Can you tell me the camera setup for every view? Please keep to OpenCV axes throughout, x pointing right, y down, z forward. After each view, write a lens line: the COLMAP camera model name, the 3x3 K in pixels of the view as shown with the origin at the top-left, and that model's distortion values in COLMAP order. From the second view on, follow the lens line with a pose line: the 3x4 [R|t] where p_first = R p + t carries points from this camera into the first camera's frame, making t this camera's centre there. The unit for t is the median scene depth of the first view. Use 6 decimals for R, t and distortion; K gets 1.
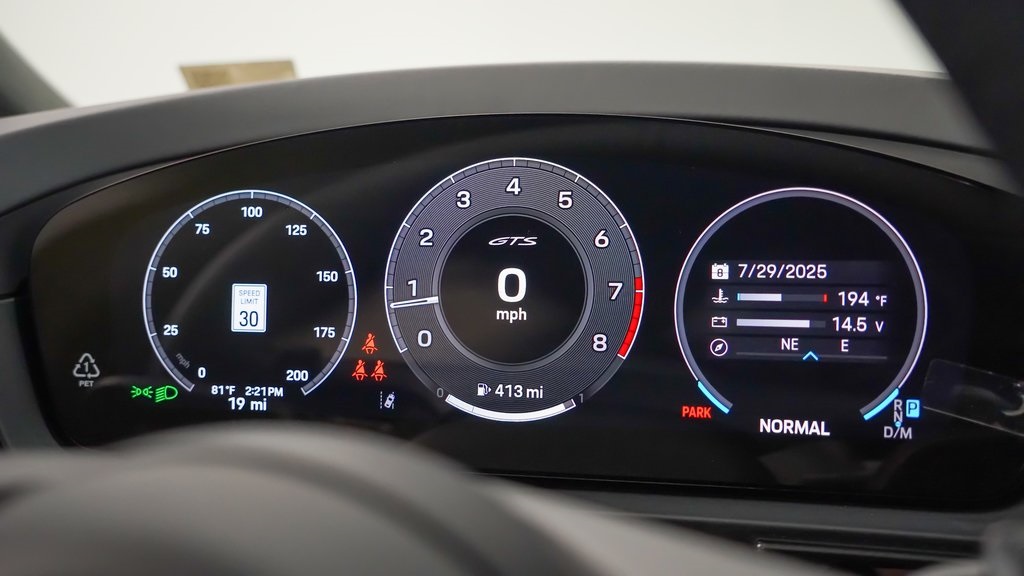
lens RADIAL K [[1051.7, 0, 512.0], [0, 1051.7, 289.5], [0, 0, 1]] dist [0.002423, 0.000000]
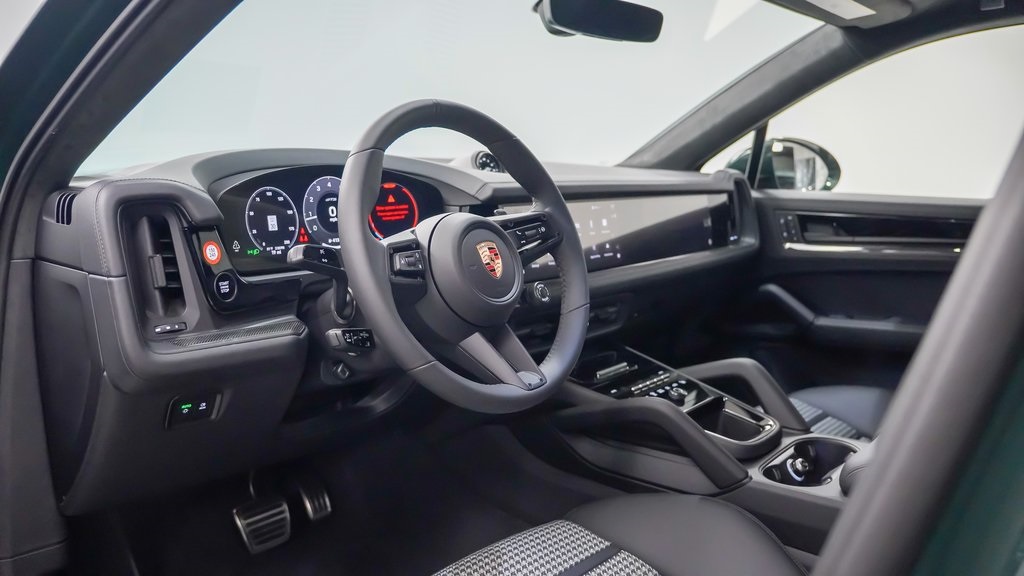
lens RADIAL K [[884.8, 0, 512.1], [0, 884.8, 288.2], [0, 0, 1]] dist [-0.015965, -0.004244]
pose [[0.410145, -0.123503, 0.903620, -2.478918], [0.073809, 0.992034, 0.102086, -0.007415], [-0.909029, 0.024825, 0.415993, -0.825216]]
